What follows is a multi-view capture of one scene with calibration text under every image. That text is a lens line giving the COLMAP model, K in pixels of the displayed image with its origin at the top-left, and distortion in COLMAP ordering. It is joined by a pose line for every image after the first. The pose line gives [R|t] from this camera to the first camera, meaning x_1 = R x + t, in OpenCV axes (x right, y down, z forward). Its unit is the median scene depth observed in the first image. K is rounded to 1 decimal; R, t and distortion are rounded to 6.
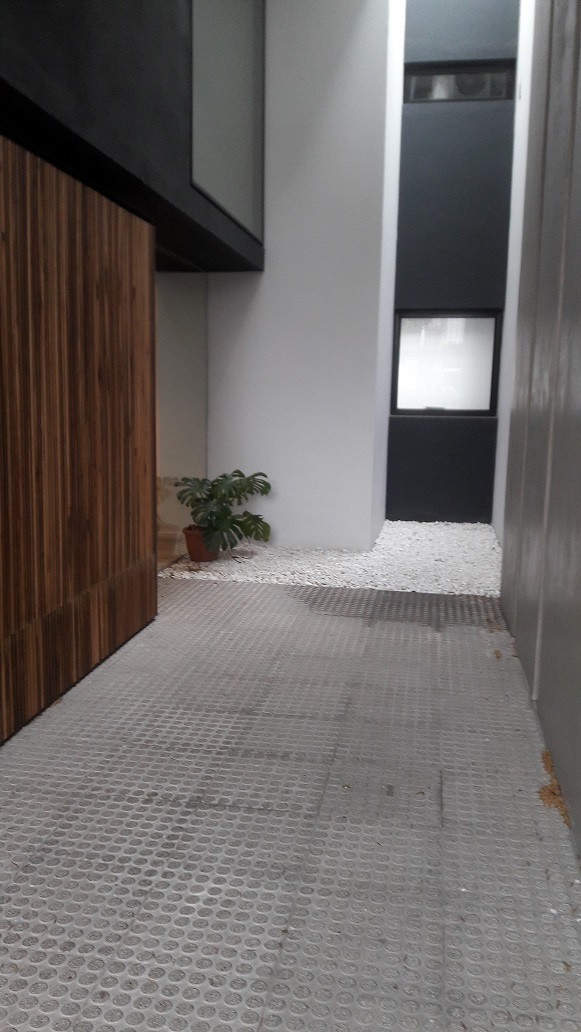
lens RADIAL K [[843.8, 0, 290.5], [0, 843.8, 516.0], [0, 0, 1]] dist [0.003913, -0.003541]
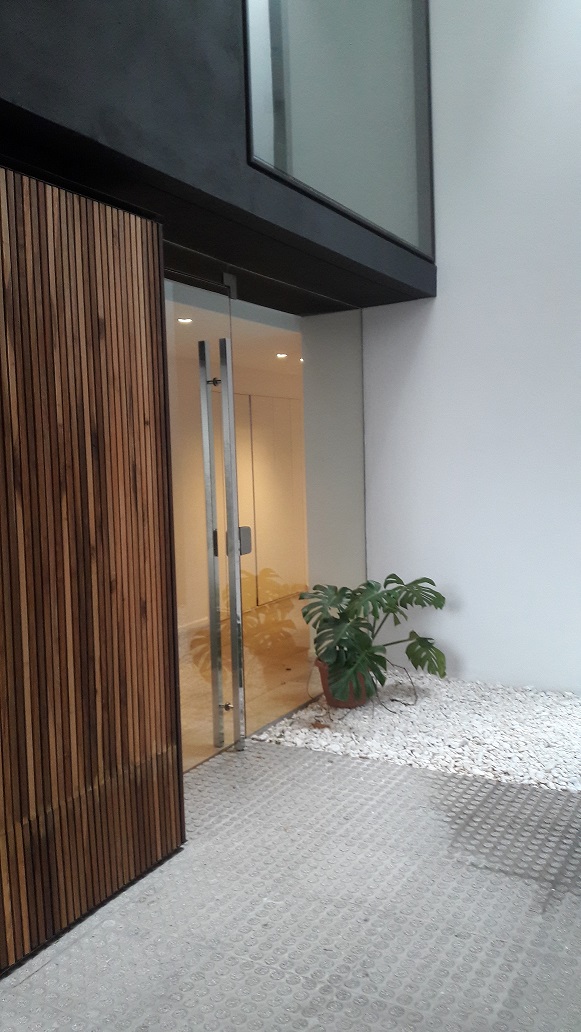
lens RADIAL K [[868.3, 0, 290.8], [0, 868.3, 482.7], [0, 0, 1]] dist [0.008048, -0.005307]
pose [[0.942463, -0.026995, -0.333219, 0.103196], [-0.004957, 0.995497, -0.094667, -0.064976], [0.334274, 0.090872, 0.938085, 0.320965]]
